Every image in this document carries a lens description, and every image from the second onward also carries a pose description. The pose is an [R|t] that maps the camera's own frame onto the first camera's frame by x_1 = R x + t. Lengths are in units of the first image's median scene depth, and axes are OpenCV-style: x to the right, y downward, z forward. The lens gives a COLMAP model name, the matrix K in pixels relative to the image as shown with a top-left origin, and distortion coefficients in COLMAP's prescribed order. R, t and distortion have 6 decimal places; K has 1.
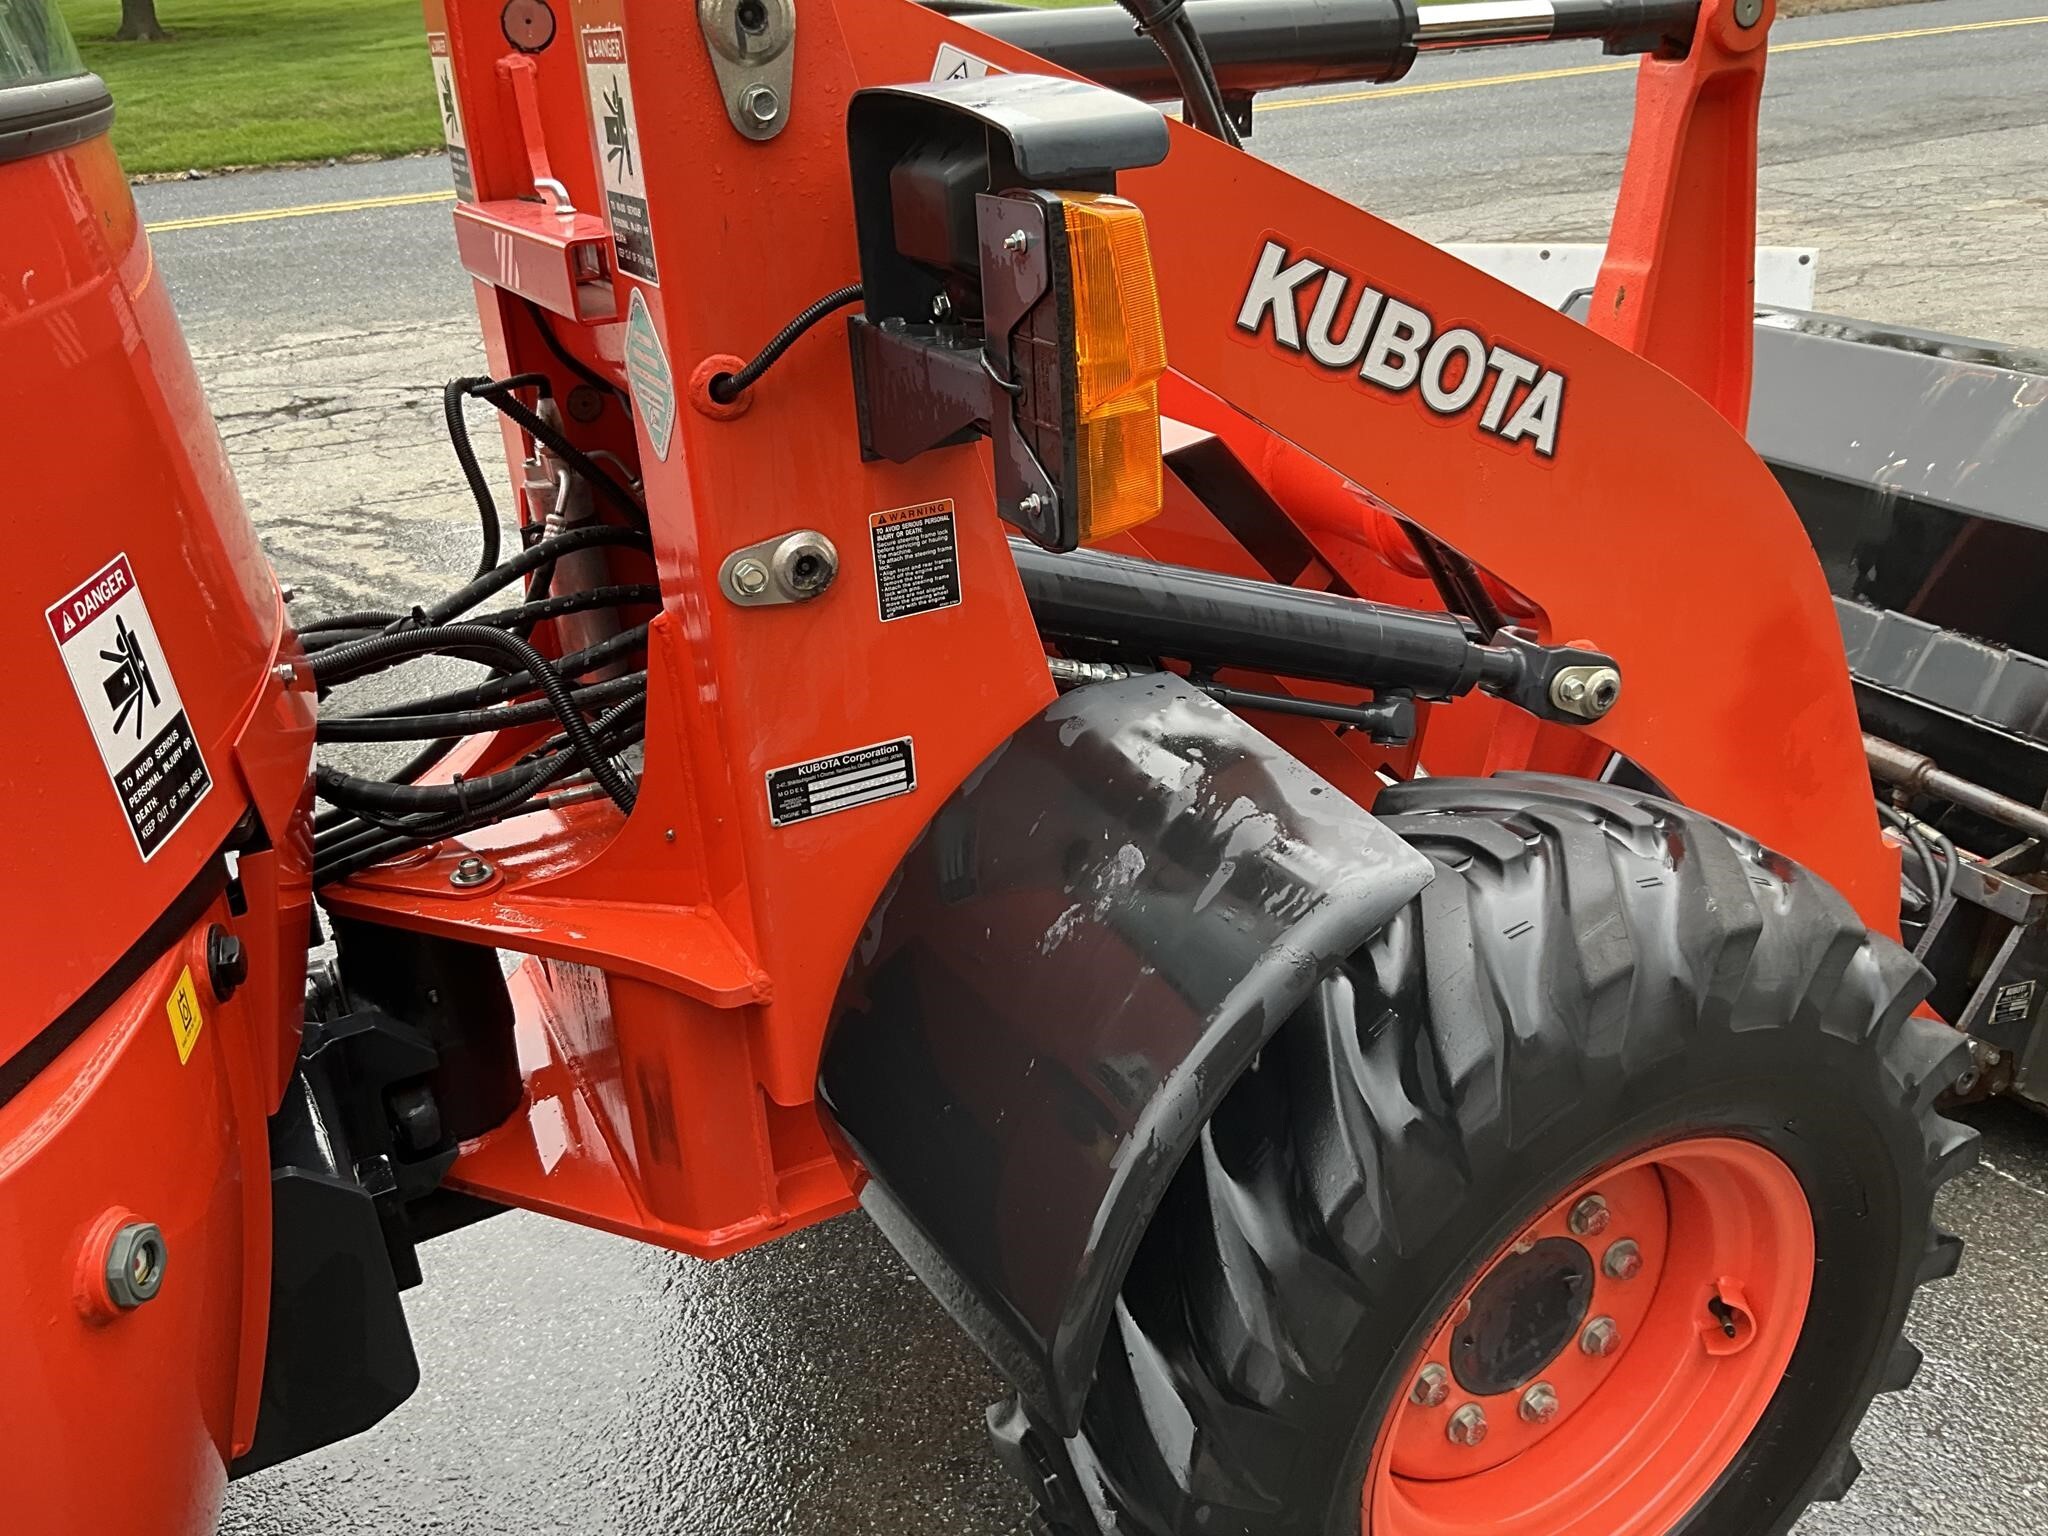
lens RADIAL K [[1673.2, 0, 1024.0], [0, 1673.2, 768.0], [0, 0, 1]] dist [0.103080, -0.231402]
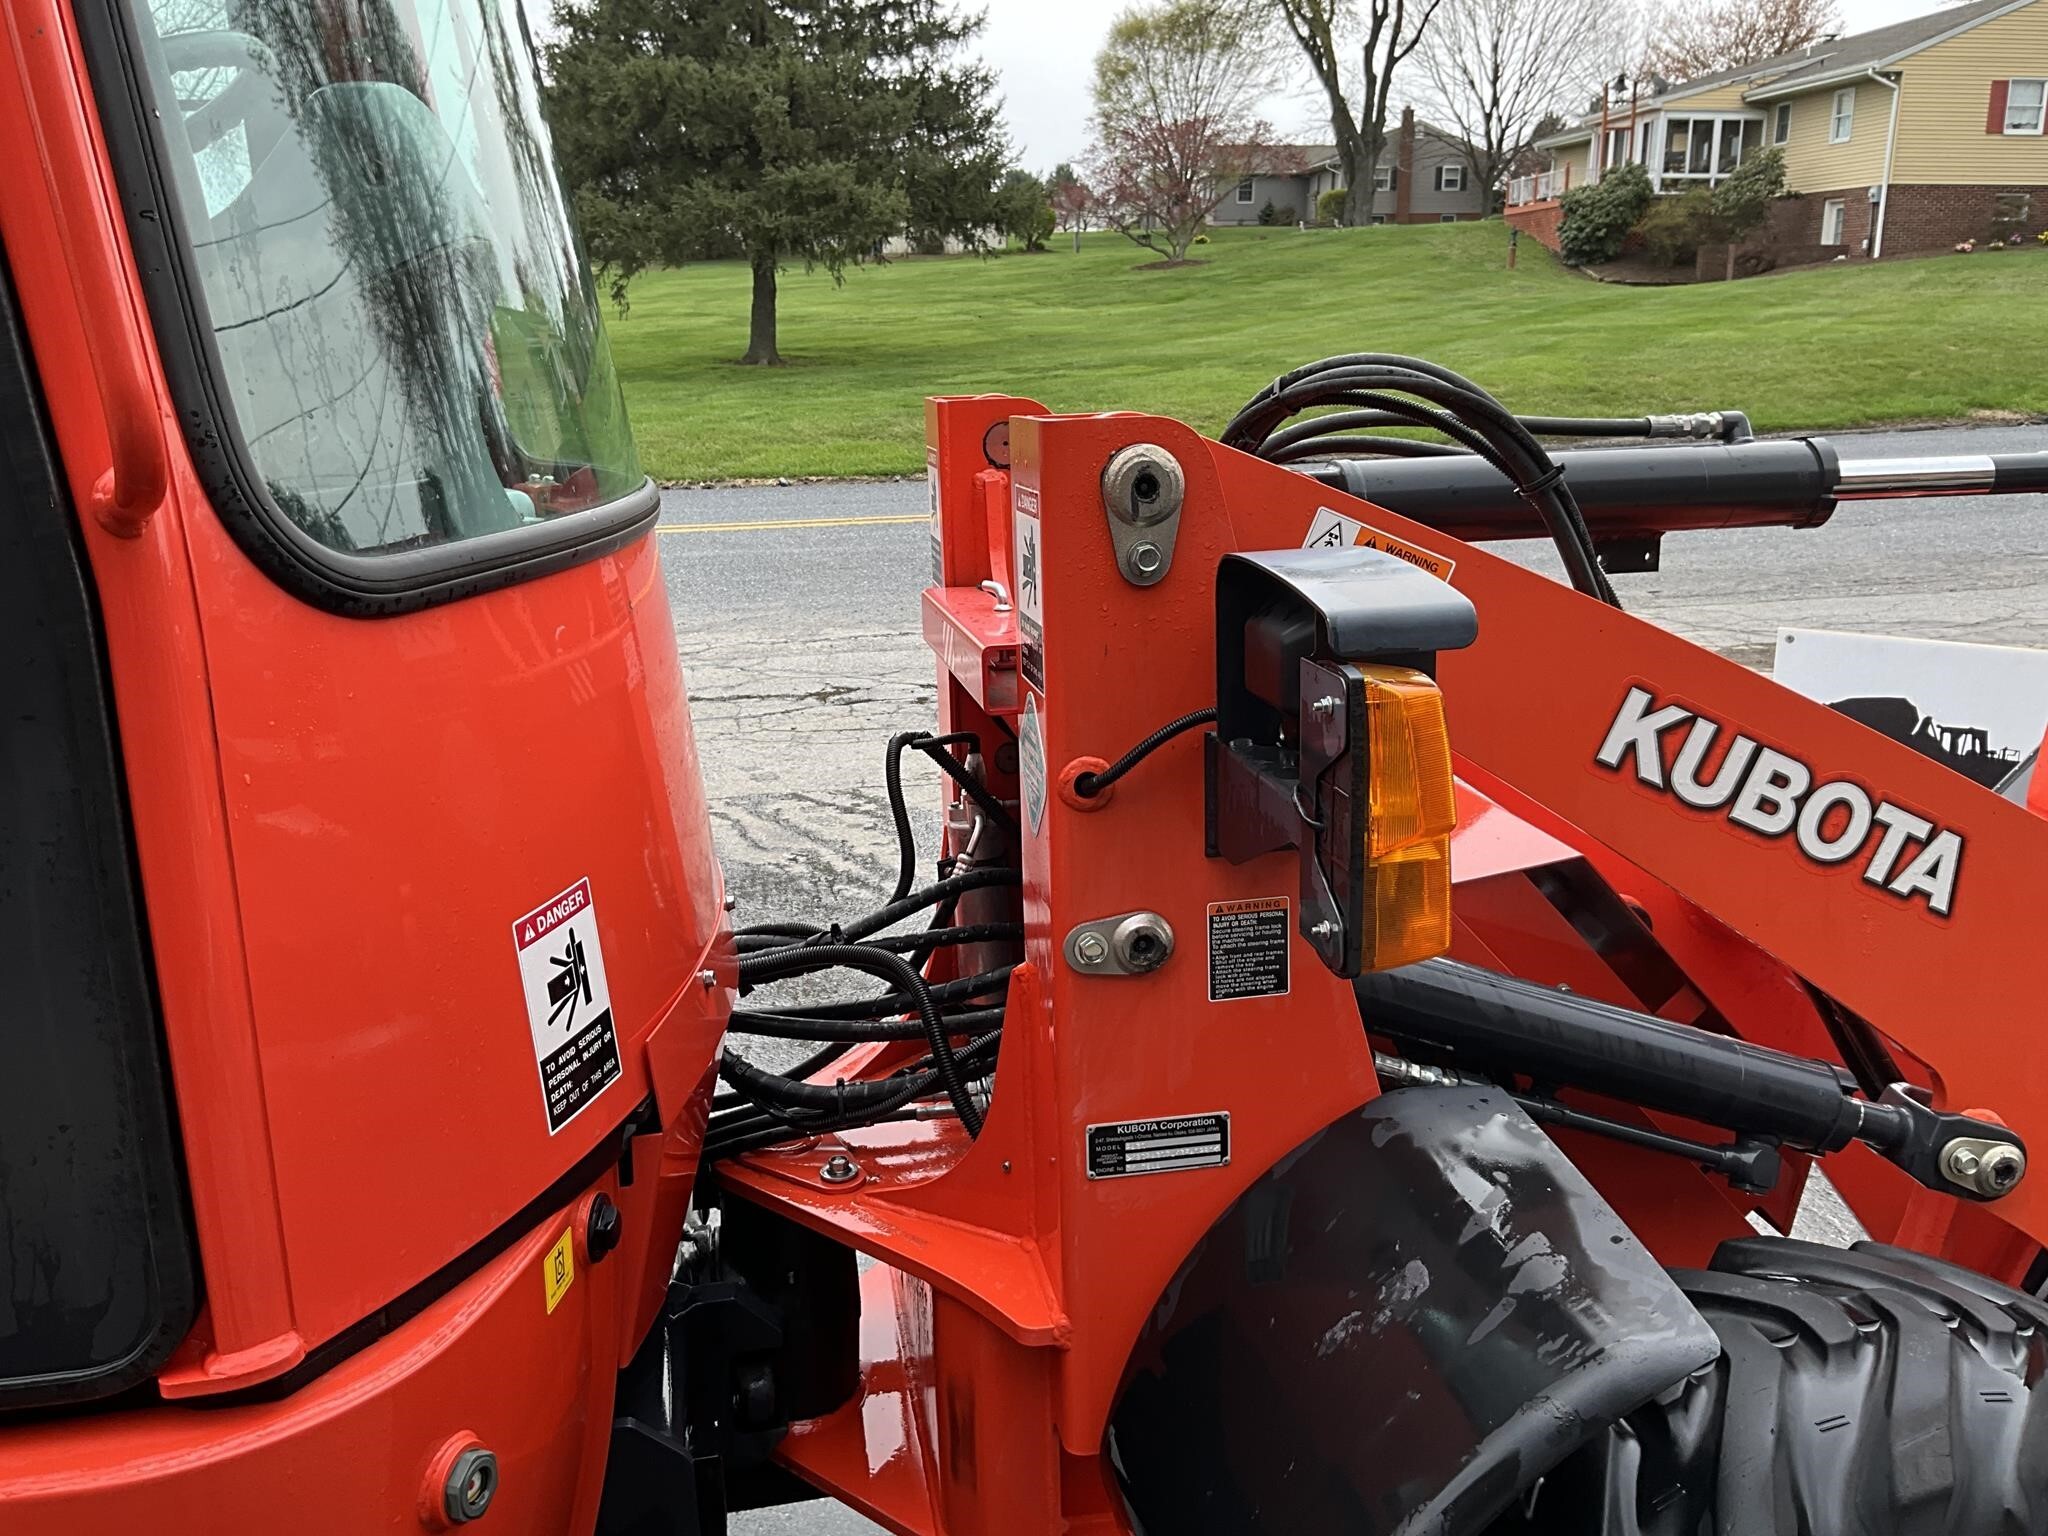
lens RADIAL K [[1673.2, 0, 1024.0], [0, 1673.2, 768.0], [0, 0, 1]] dist [0.103080, -0.231402]
pose [[0.955054, 0.097584, -0.279910, 0.080017], [-0.146642, 0.976160, -0.160026, -0.040002], [0.257621, 0.193880, 0.946595, -0.072497]]
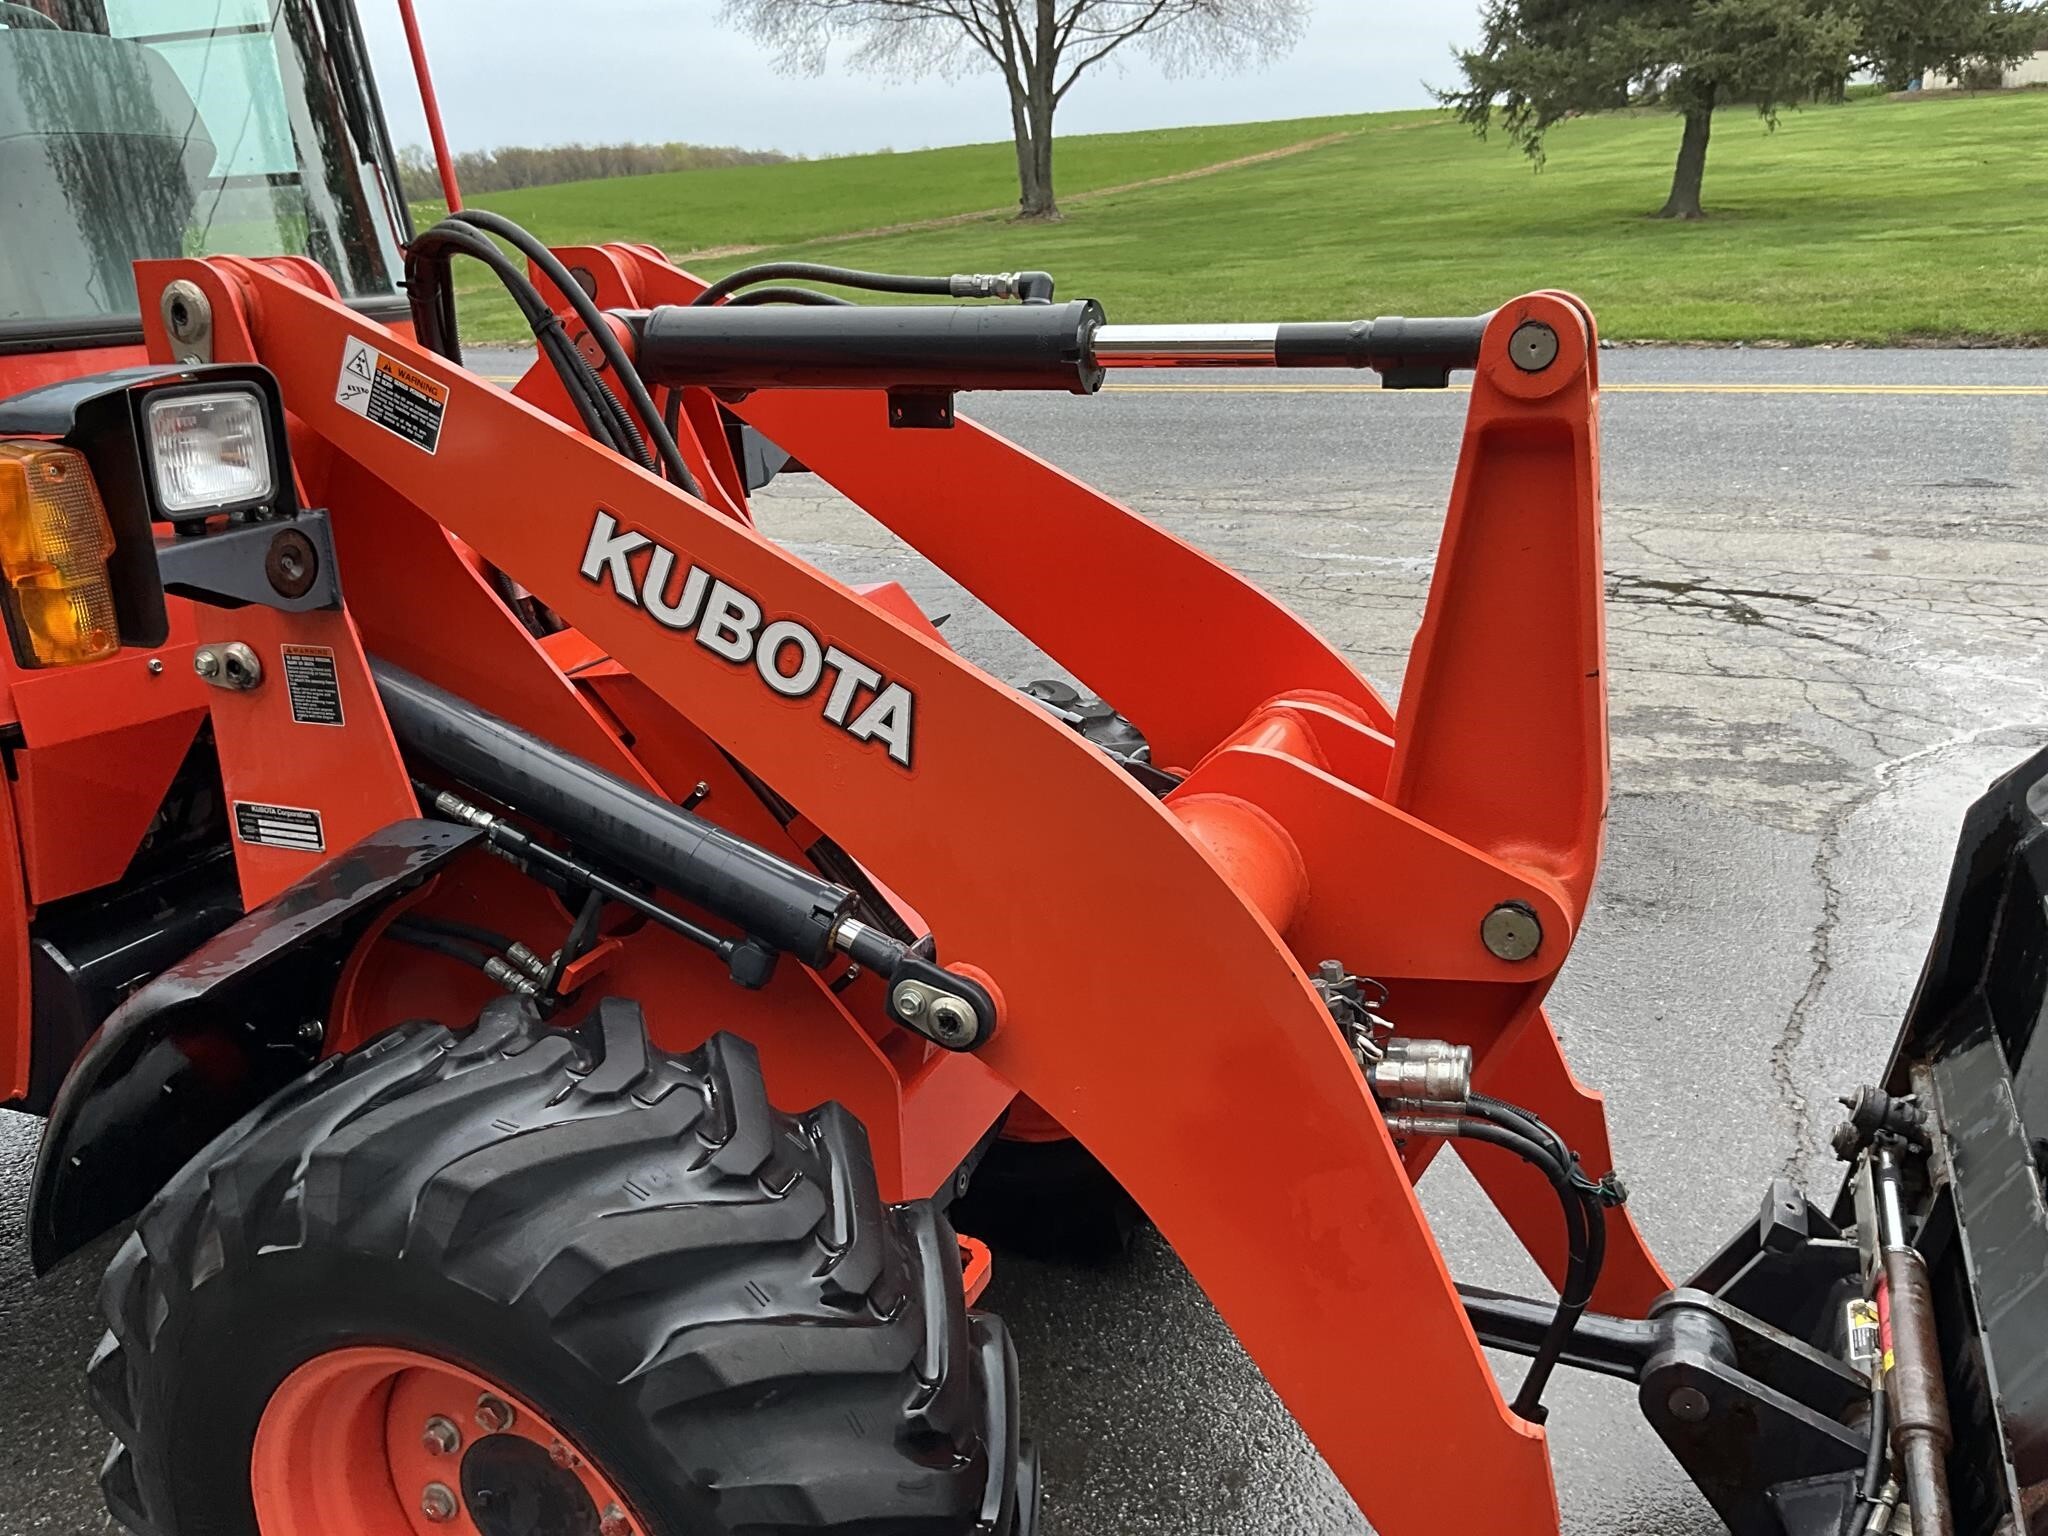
lens RADIAL K [[1632.8, 0, 1024.0], [0, 1632.8, 768.0], [0, 0, 1]] dist [0.093803, -0.130226]
pose [[0.673487, 0.265130, -0.690015, 1.166569], [-0.325125, 0.944571, 0.045603, -0.283192], [0.663859, 0.193629, 0.722357, 0.383894]]
